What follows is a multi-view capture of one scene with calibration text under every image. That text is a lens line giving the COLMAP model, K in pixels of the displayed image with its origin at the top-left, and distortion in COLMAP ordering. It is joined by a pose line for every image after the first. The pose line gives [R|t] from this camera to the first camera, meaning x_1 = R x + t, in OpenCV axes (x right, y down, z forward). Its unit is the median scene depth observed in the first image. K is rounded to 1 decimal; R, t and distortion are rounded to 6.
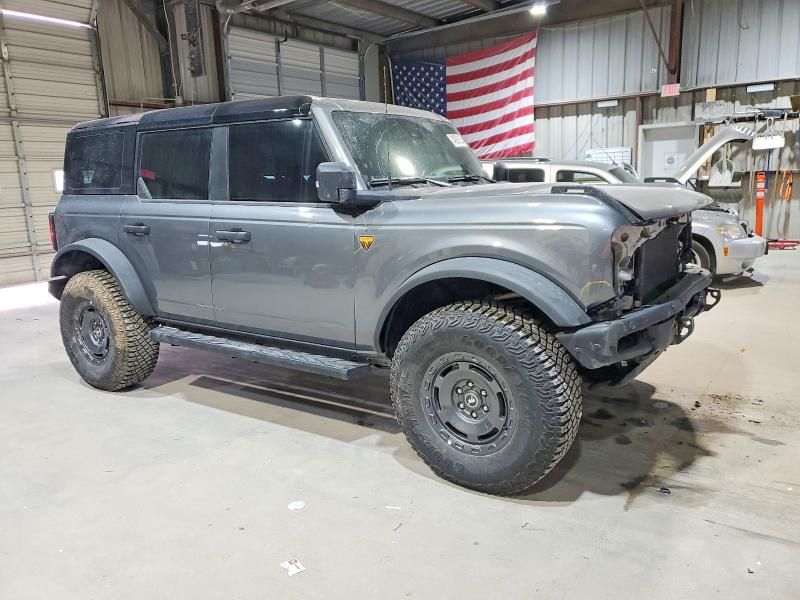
lens RADIAL K [[621.9, 0, 399.0], [0, 621.9, 297.4], [0, 0, 1]] dist [0.009737, -0.002809]
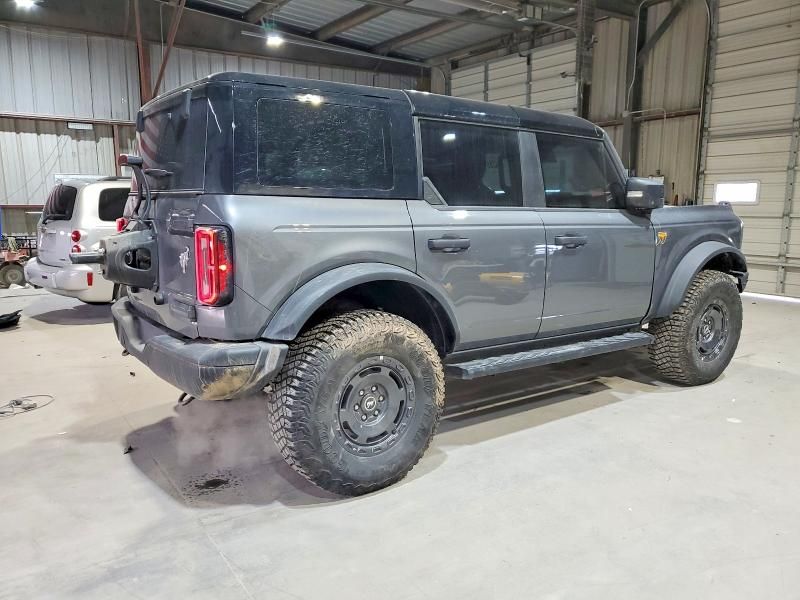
lens RADIAL K [[621.9, 0, 398.1], [0, 621.9, 306.9], [0, 0, 1]] dist [0.009737, -0.002809]
pose [[0.358923, -0.121272, 0.925455, -1.131664], [0.163653, 0.984340, 0.065518, -0.089354], [-0.918908, 0.127938, 0.373149, 0.753341]]
